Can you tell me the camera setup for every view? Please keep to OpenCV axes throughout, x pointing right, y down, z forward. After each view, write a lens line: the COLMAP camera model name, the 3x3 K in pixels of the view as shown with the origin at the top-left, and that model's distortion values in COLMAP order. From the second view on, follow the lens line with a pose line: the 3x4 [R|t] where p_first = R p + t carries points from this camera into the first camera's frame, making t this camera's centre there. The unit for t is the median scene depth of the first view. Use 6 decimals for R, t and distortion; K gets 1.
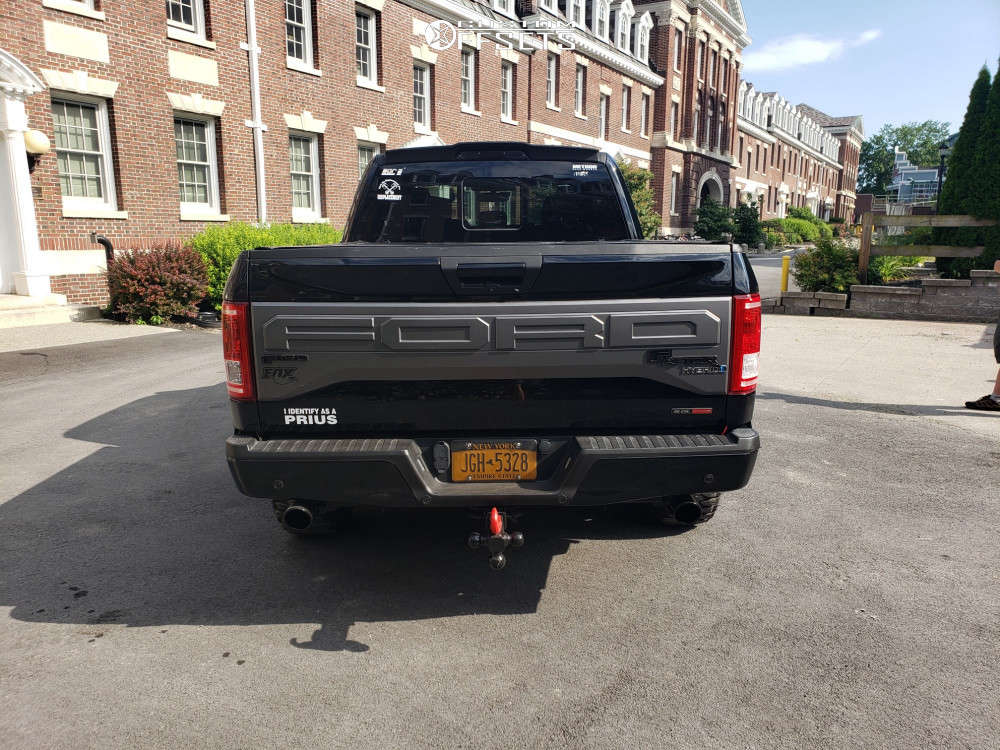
lens RADIAL K [[802.5, 0, 500.0], [0, 802.5, 375.0], [0, 0, 1]] dist [0.042962, -0.006603]
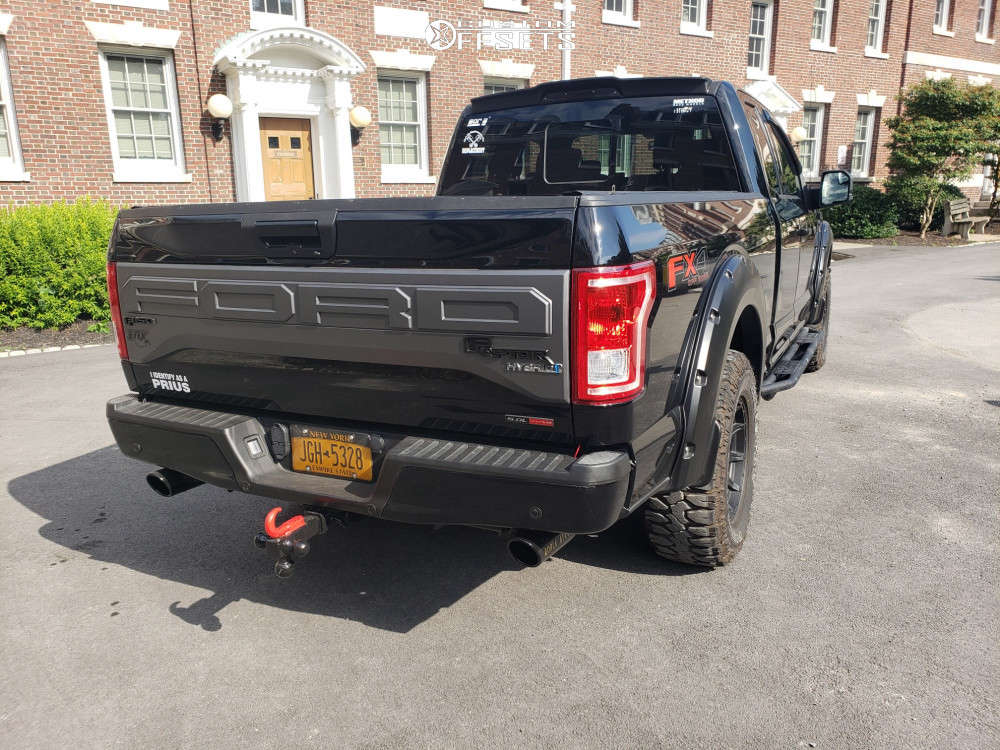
lens RADIAL K [[800.4, 0, 500.0], [0, 800.4, 375.0], [0, 0, 1]] dist [0.020812, 0.003654]
pose [[0.883883, 0.086871, -0.459570, 0.330613], [-0.064333, 0.995841, 0.064511, -0.026546], [0.463263, -0.027454, 0.885796, 0.196353]]
